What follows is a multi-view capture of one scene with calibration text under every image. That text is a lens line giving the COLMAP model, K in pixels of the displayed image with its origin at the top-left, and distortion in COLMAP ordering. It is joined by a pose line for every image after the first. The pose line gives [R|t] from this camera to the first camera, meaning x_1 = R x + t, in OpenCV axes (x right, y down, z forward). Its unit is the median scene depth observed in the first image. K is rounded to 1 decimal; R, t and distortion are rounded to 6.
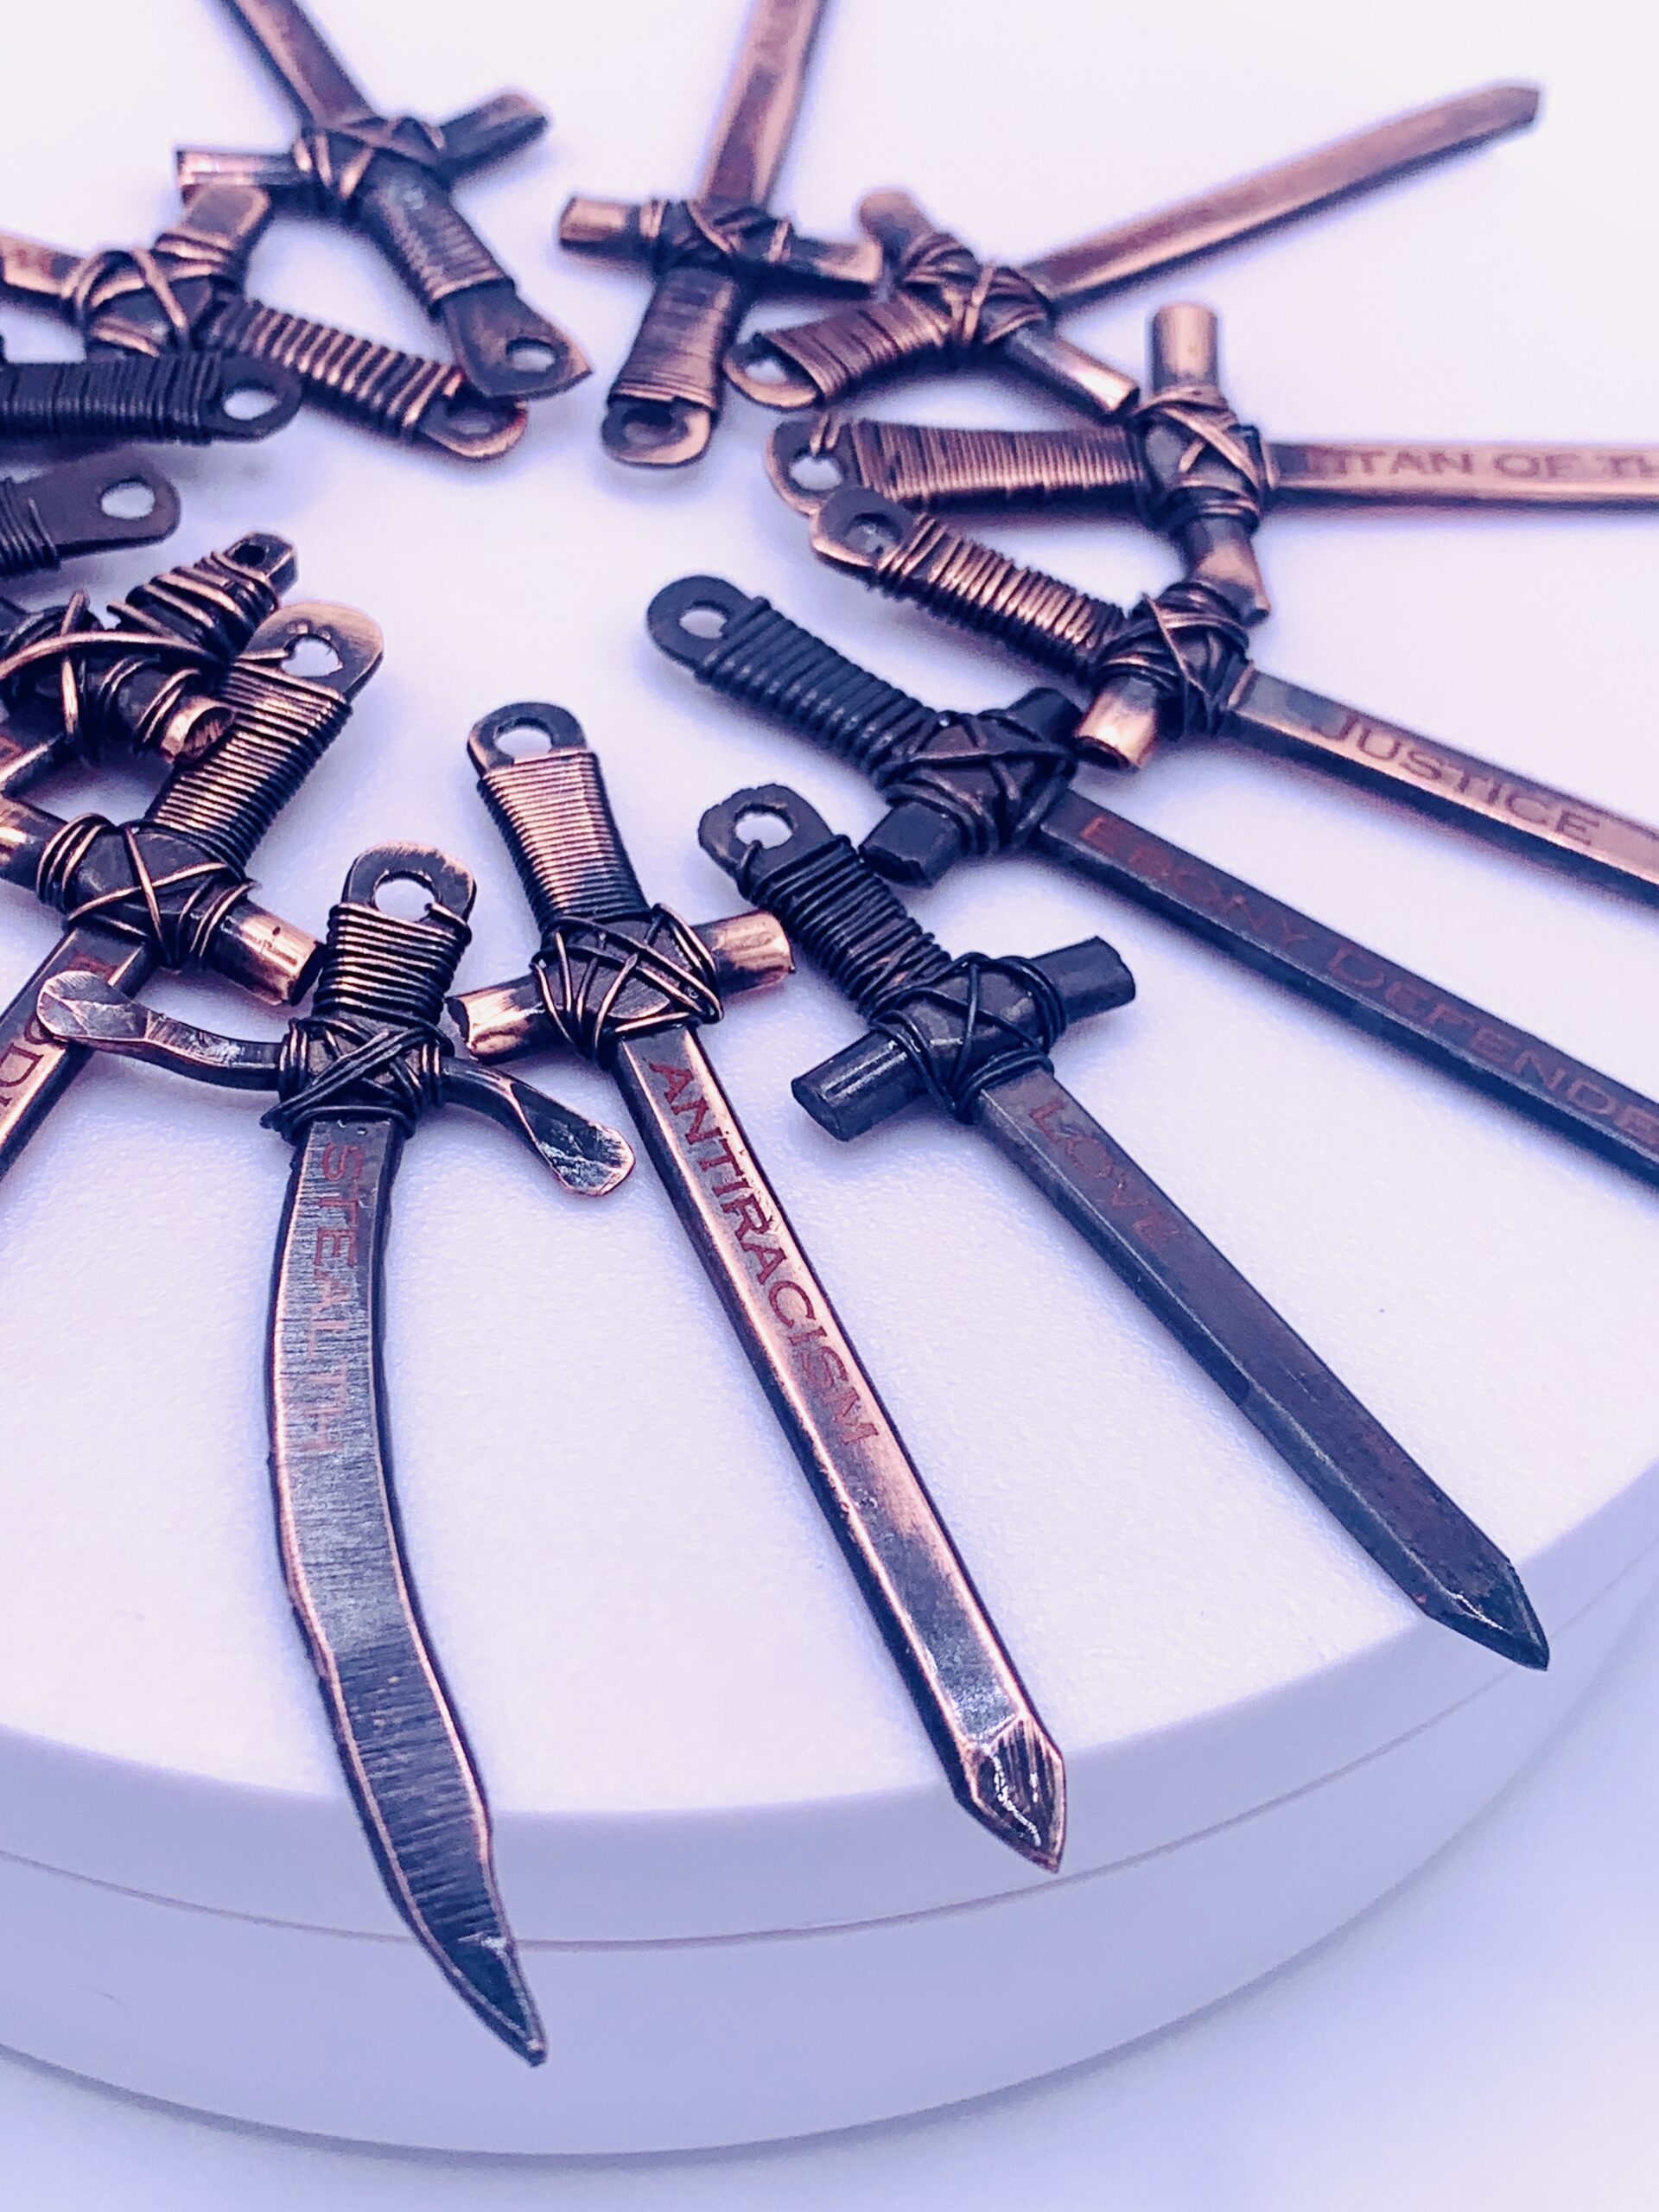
lens RADIAL K [[3118.7, 0, 829.5], [0, 3118.7, 1106.0], [0, 0, 1]] dist [0.128525, 0.115486]
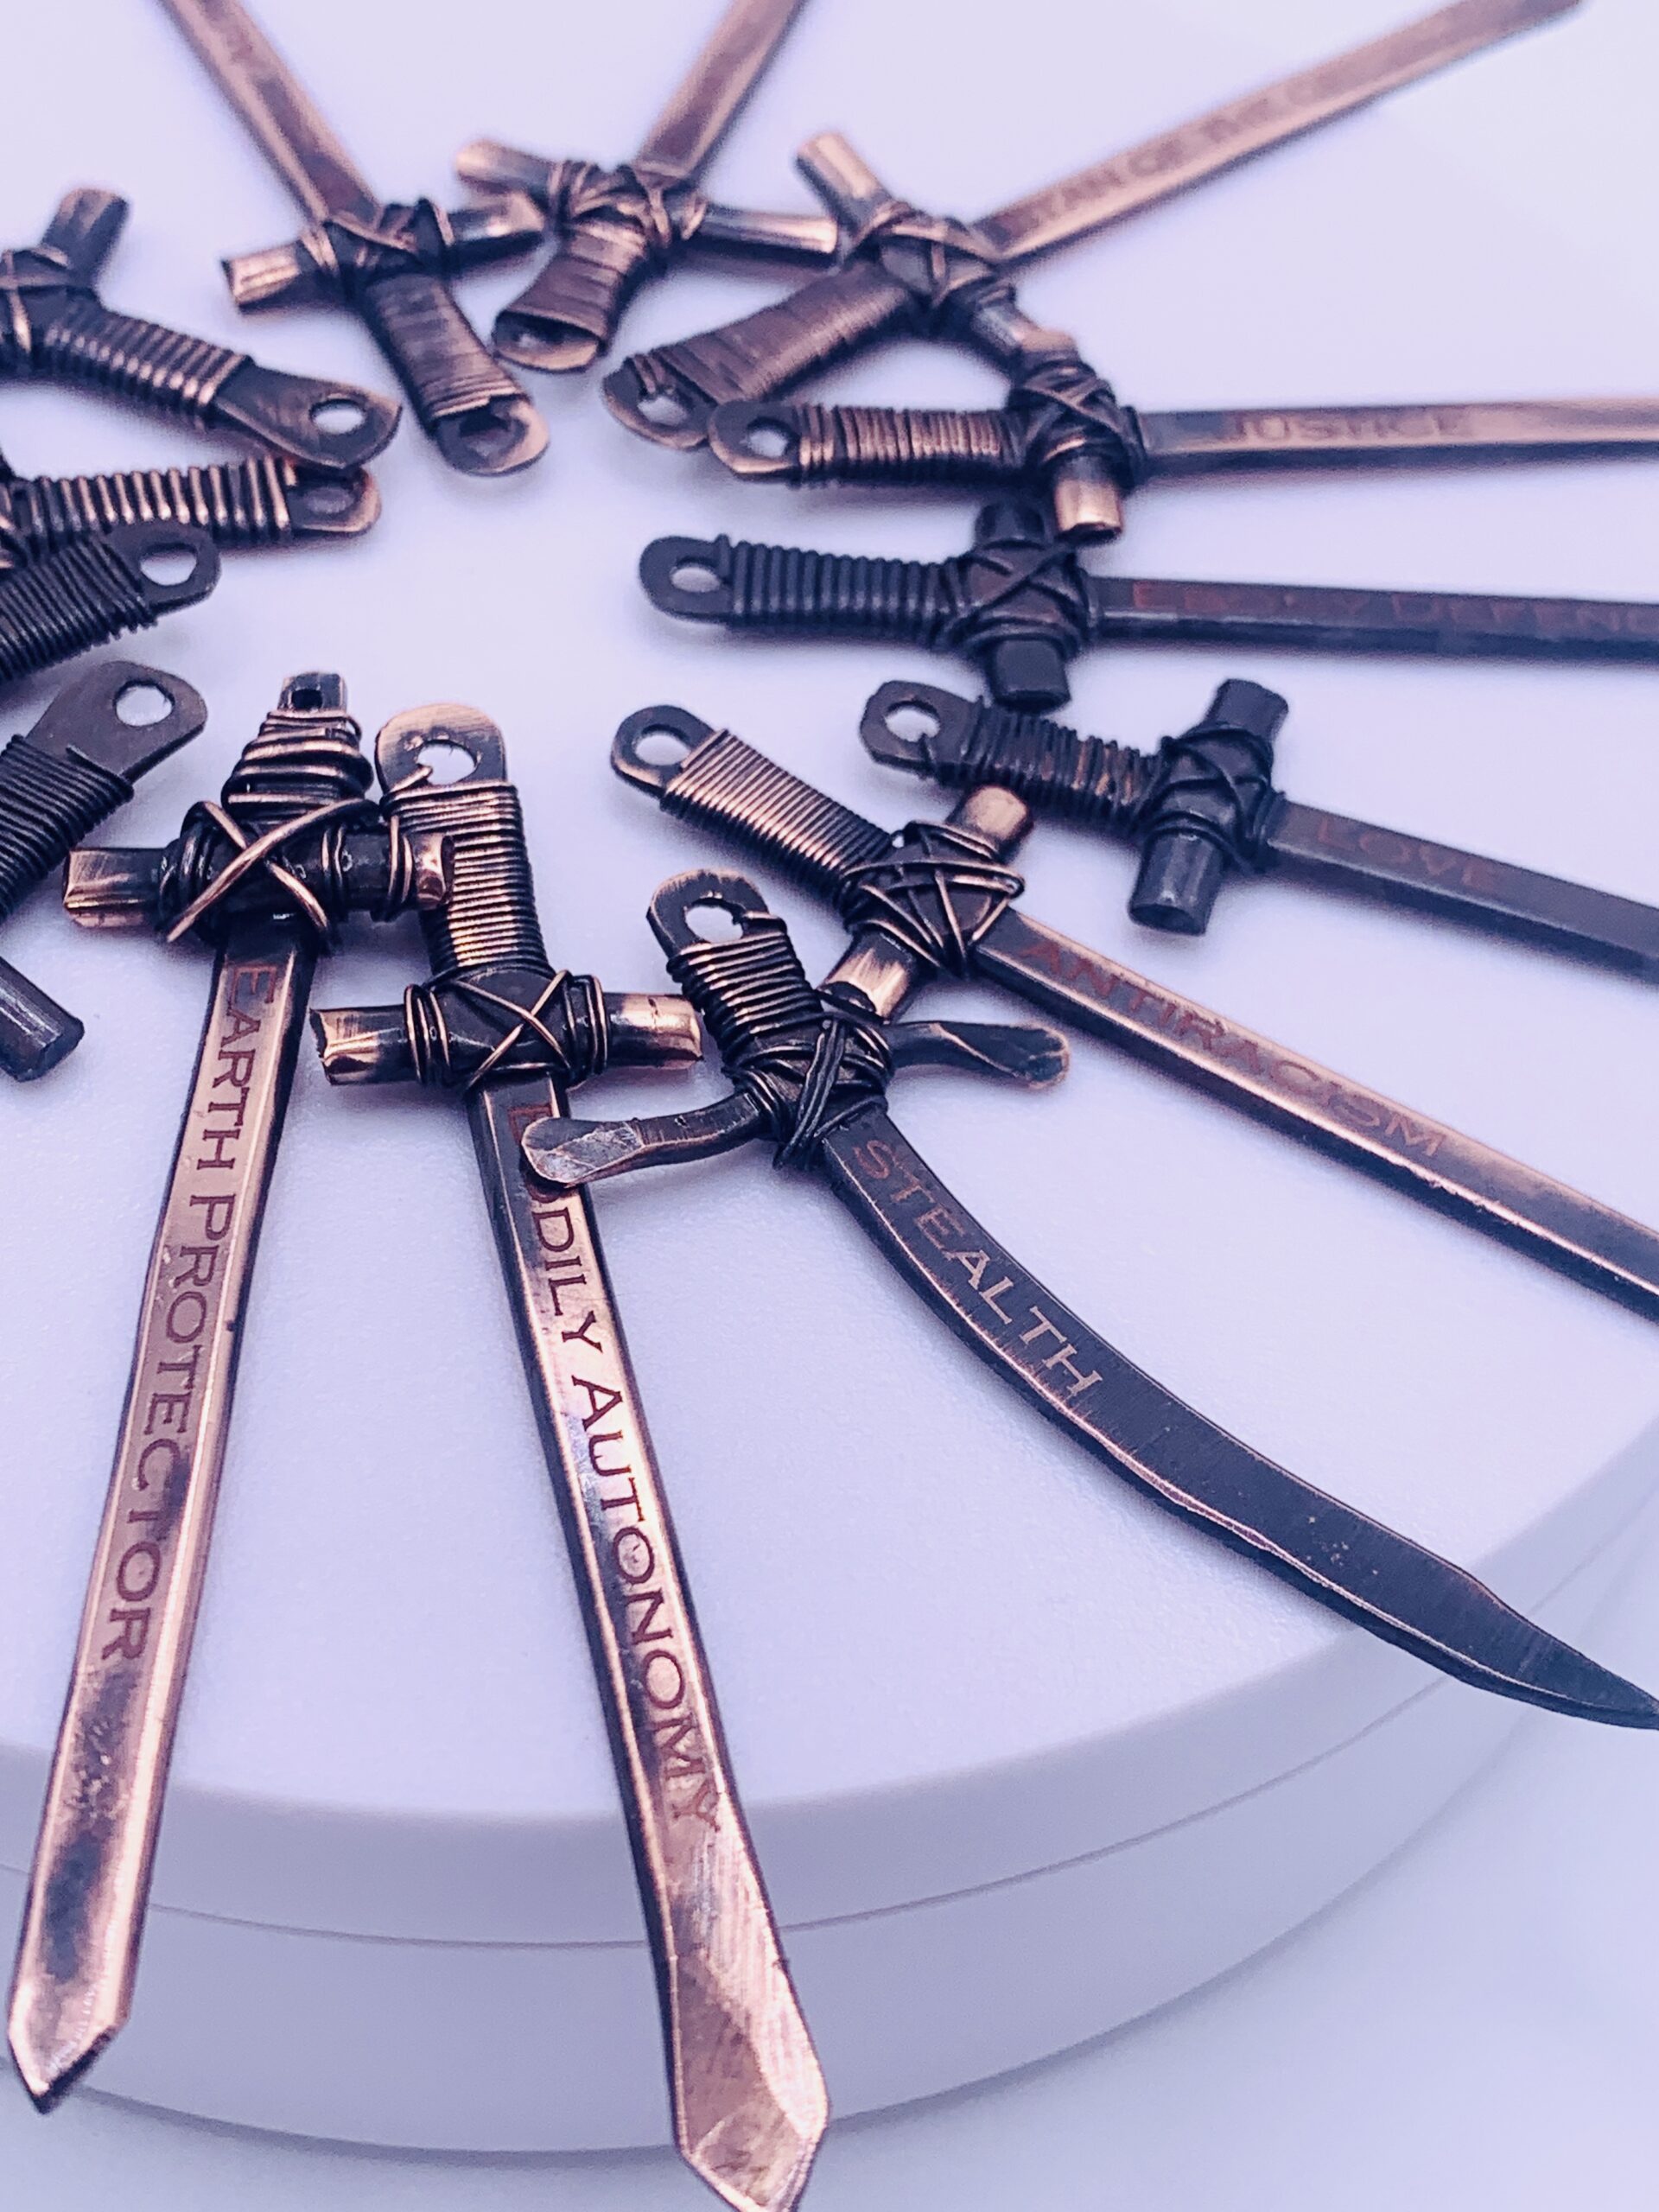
lens RADIAL K [[3118.7, 0, 829.5], [0, 3118.7, 1106.0], [0, 0, 1]] dist [0.128525, 0.115486]
pose [[0.817883, -0.460142, 0.345450, -0.446300], [0.439239, 0.887122, 0.141717, -0.130170], [-0.371666, 0.035828, 0.927675, 0.040599]]
